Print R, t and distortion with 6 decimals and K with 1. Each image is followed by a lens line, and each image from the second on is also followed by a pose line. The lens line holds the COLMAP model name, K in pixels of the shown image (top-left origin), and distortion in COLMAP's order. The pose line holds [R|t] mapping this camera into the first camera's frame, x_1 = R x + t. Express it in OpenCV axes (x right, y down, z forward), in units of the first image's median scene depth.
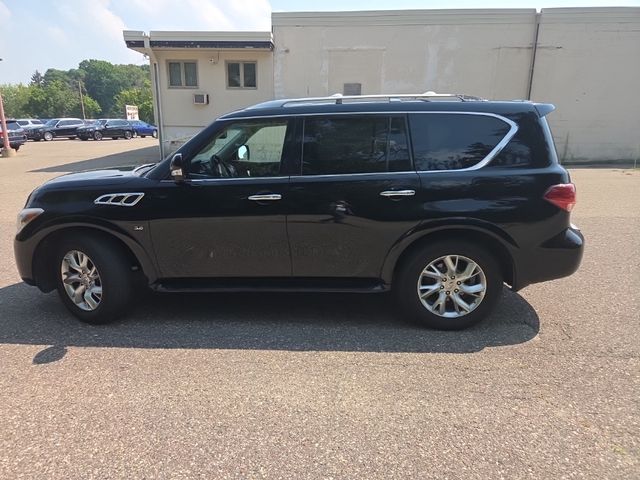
lens RADIAL K [[428.1, 0, 312.1], [0, 428.1, 236.7], [0, 0, 1]] dist [0.073239, -0.057974]
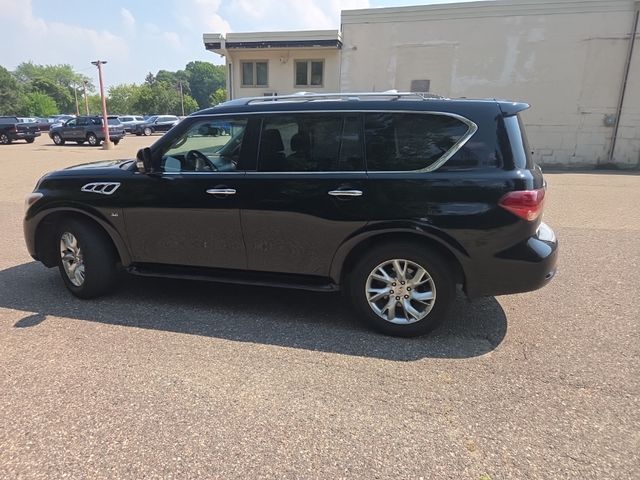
lens RADIAL K [[428.1, 0, 312.1], [0, 428.1, 236.7], [0, 0, 1]] dist [0.073239, -0.057974]
pose [[0.979524, 0.060935, -0.191882, 0.292114], [-0.059972, 0.998141, 0.010832, -0.006078], [0.192185, 0.000898, 0.981358, 0.015142]]
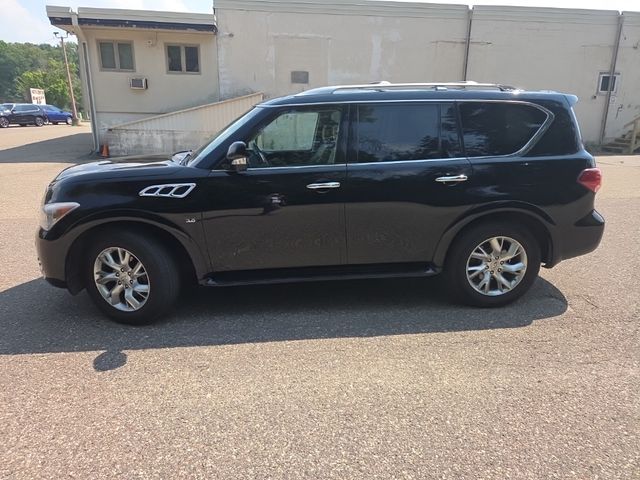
lens RADIAL K [[428.2, 0, 311.1], [0, 428.2, 238.9], [0, 0, 1]] dist [0.071991, -0.056731]
pose [[0.985044, -0.038541, 0.167938, -0.288512], [0.033785, 0.998946, 0.031087, -0.000610], [-0.168959, -0.024948, 0.985307, 0.026344]]
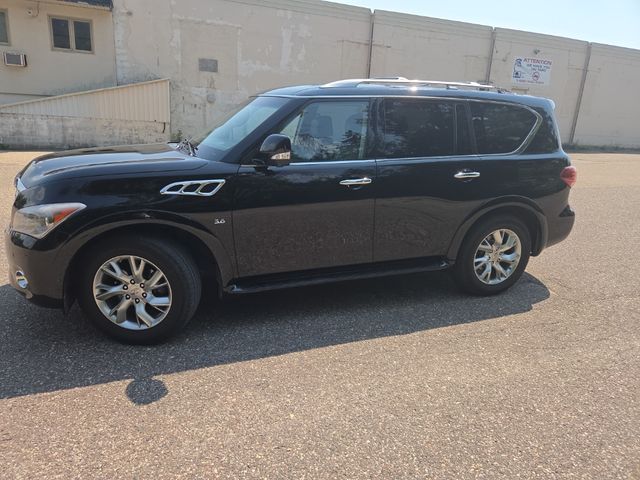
lens RADIAL K [[428.1, 0, 312.1], [0, 428.1, 236.7], [0, 0, 1]] dist [0.073239, -0.057974]
pose [[0.907081, -0.072331, 0.414695, -0.561115], [0.055847, 0.997097, 0.051757, -0.023131], [-0.417235, -0.023788, 0.908487, 0.159647]]
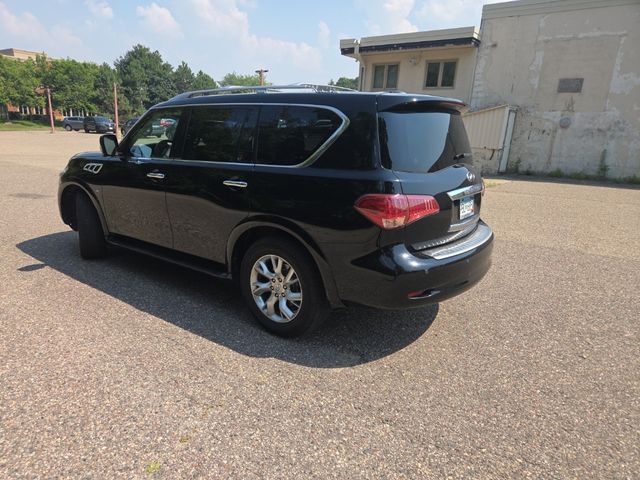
lens RADIAL K [[428.2, 0, 311.1], [0, 428.2, 238.9], [0, 0, 1]] dist [0.071991, -0.056731]
pose [[0.828033, 0.170380, -0.534164, 0.828402], [-0.171602, 0.984003, 0.047855, -0.047733], [0.533773, 0.052039, 0.844025, 0.230161]]
